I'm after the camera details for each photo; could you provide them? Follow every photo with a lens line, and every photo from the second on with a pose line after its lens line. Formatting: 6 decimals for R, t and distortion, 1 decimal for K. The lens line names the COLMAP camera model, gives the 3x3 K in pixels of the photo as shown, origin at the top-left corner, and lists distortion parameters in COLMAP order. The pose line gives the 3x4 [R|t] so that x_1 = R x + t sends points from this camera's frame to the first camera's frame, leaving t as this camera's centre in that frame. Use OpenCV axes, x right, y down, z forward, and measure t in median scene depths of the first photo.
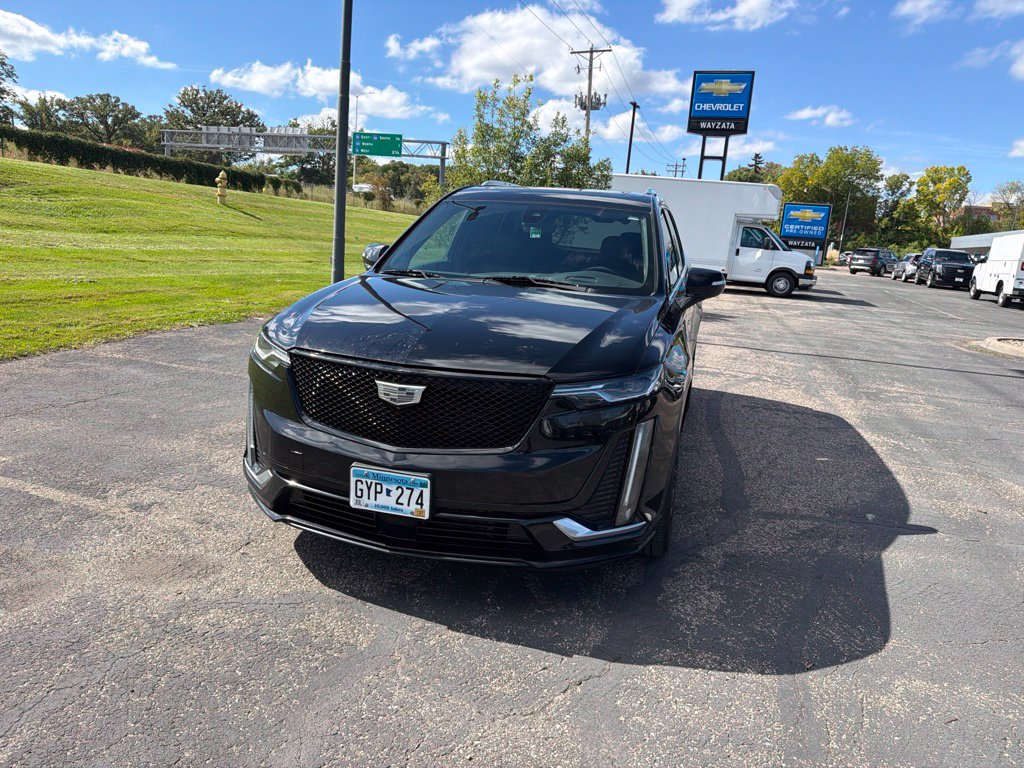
lens RADIAL K [[721.1, 0, 512.0], [0, 721.1, 384.0], [0, 0, 1]] dist [0.003197, -0.003293]
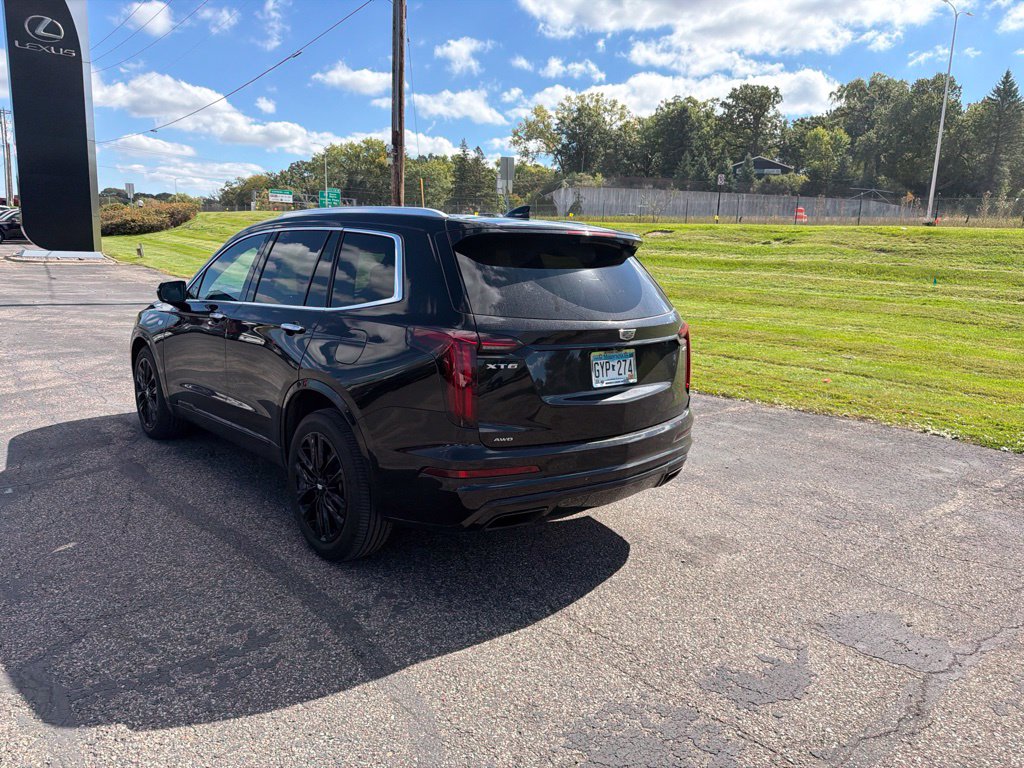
lens RADIAL K [[716.3, 0, 510.9], [0, 716.3, 386.2], [0, 0, 1]] dist [0.033480, -0.042505]
pose [[-0.539088, 0.062671, -0.839915, 0.818641], [-0.244948, 0.942458, 0.227539, -0.336699], [0.805844, 0.328399, -0.492716, 1.729809]]
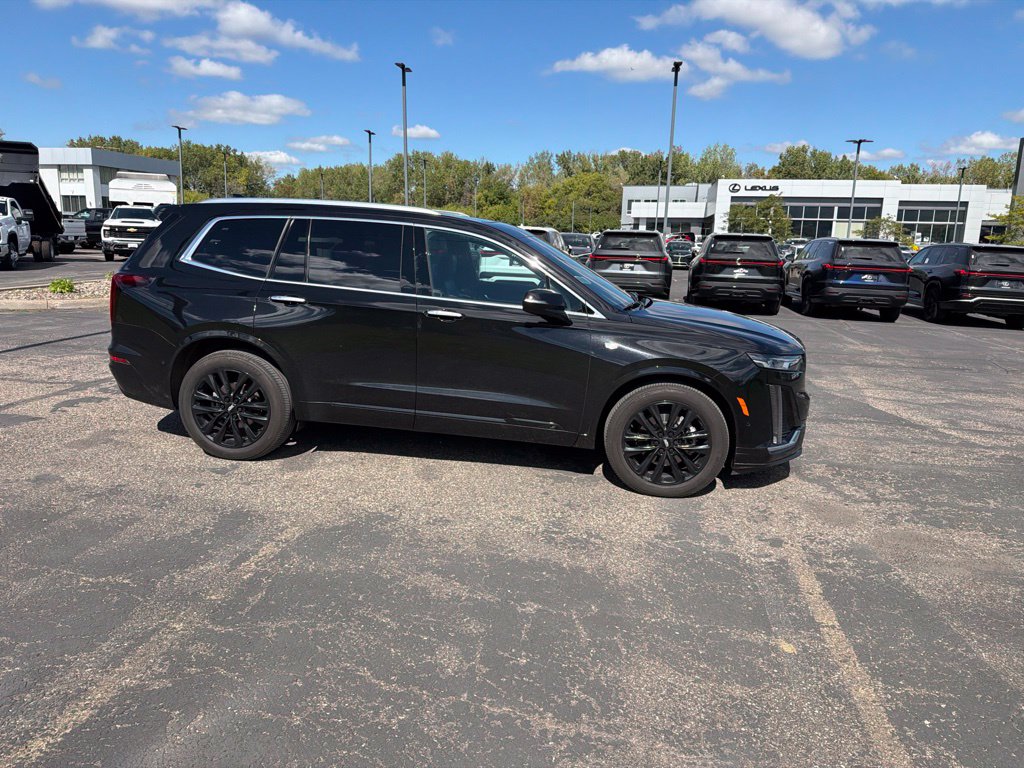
lens RADIAL K [[718.4, 0, 511.6], [0, 718.4, 378.4], [0, 0, 1]] dist [0.050845, -0.074997]
pose [[-0.131838, -0.271253, 0.953436, -1.056444], [0.158854, 0.943620, 0.290426, -0.338118], [-0.978460, 0.189746, -0.081315, 1.033951]]
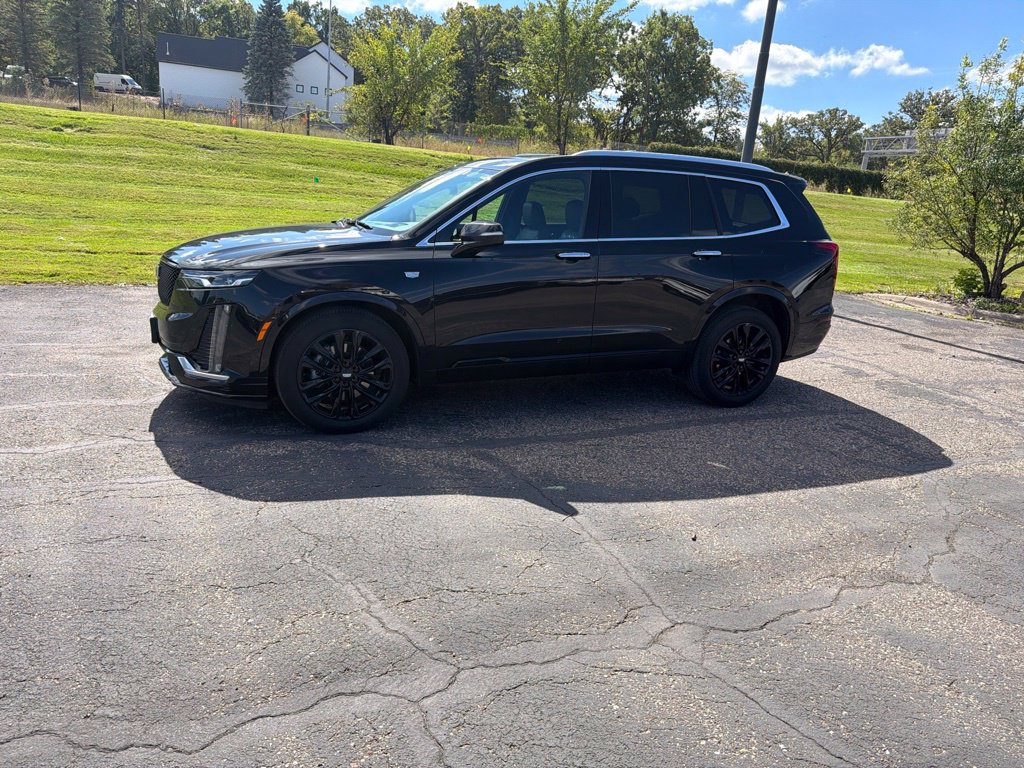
lens RADIAL K [[716.3, 0, 510.9], [0, 716.3, 386.2], [0, 0, 1]] dist [0.033480, -0.042505]
pose [[0.626033, 0.180638, -0.758586, 0.926571], [-0.187537, 0.979125, 0.078386, -0.005557], [0.756910, 0.093191, 0.646840, 0.279636]]
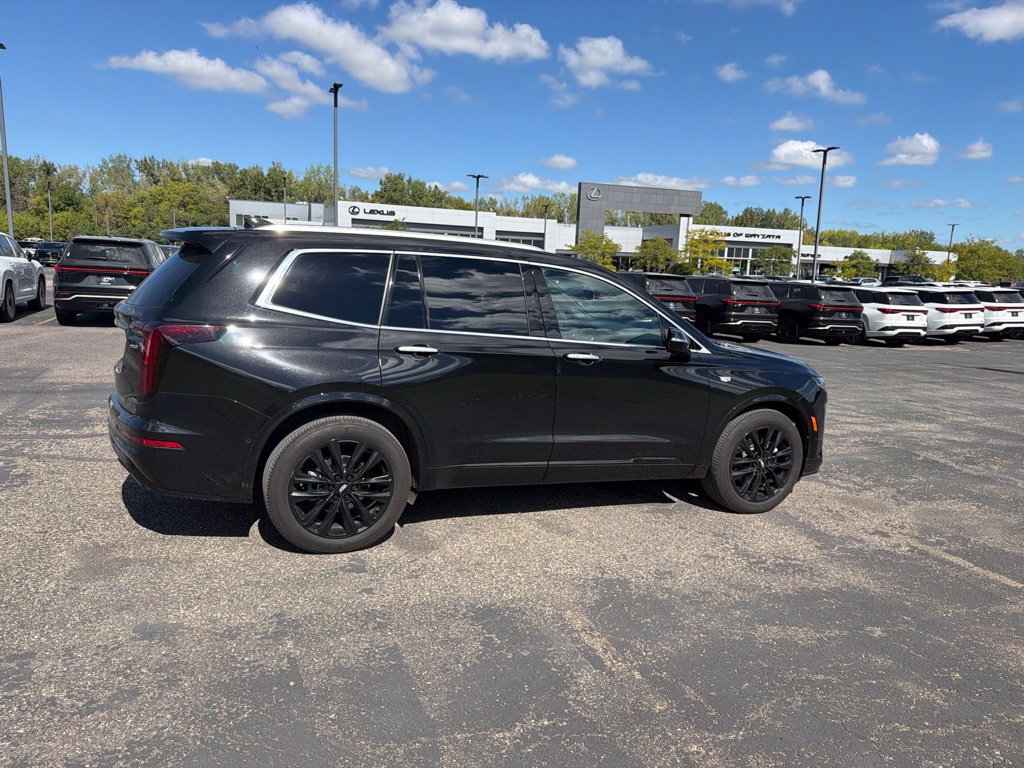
lens RADIAL K [[716.0, 0, 515.2], [0, 716.0, 382.7], [0, 0, 1]] dist [0.079377, -0.115198]
pose [[-0.621362, -0.224993, 0.750524, -0.752178], [0.061532, 0.940913, 0.333011, -0.432974], [-0.781103, 0.253102, -0.570804, 1.614421]]
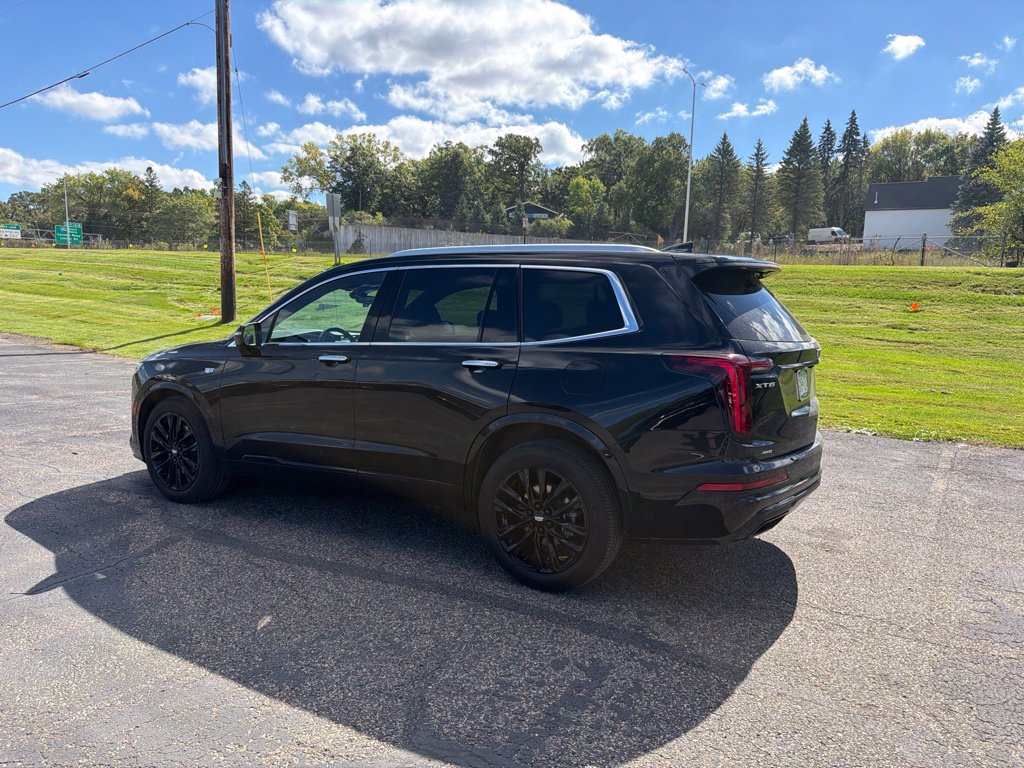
lens RADIAL K [[716.3, 0, 510.9], [0, 716.3, 386.2], [0, 0, 1]] dist [0.033480, -0.042505]
pose [[-0.236108, 0.045298, -0.970671, 1.031240], [-0.241847, 0.964741, 0.103848, -0.226692], [0.941150, 0.259273, -0.216828, 1.337507]]
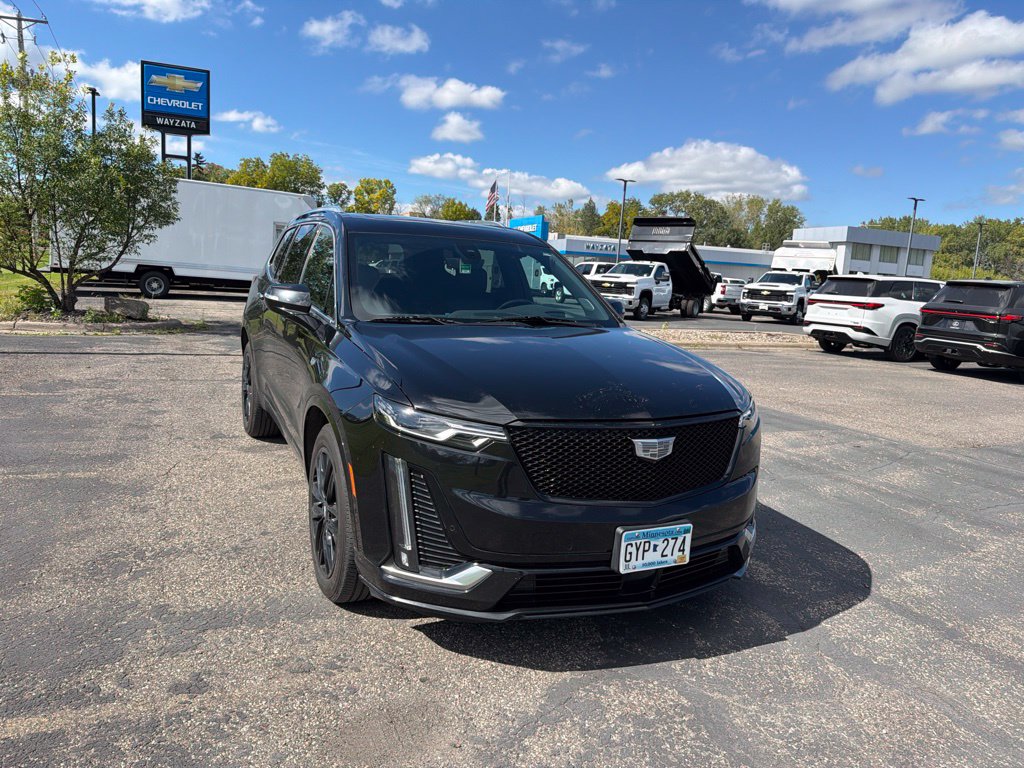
lens RADIAL K [[718.4, 0, 512.0], [0, 718.4, 384.0], [0, 0, 1]] dist [0.038691, -0.054126]
pose [[0.753374, -0.127896, 0.645035, -0.492918], [0.129921, 0.990518, 0.044656, -0.076665], [-0.644630, 0.050161, 0.762847, 0.185168]]
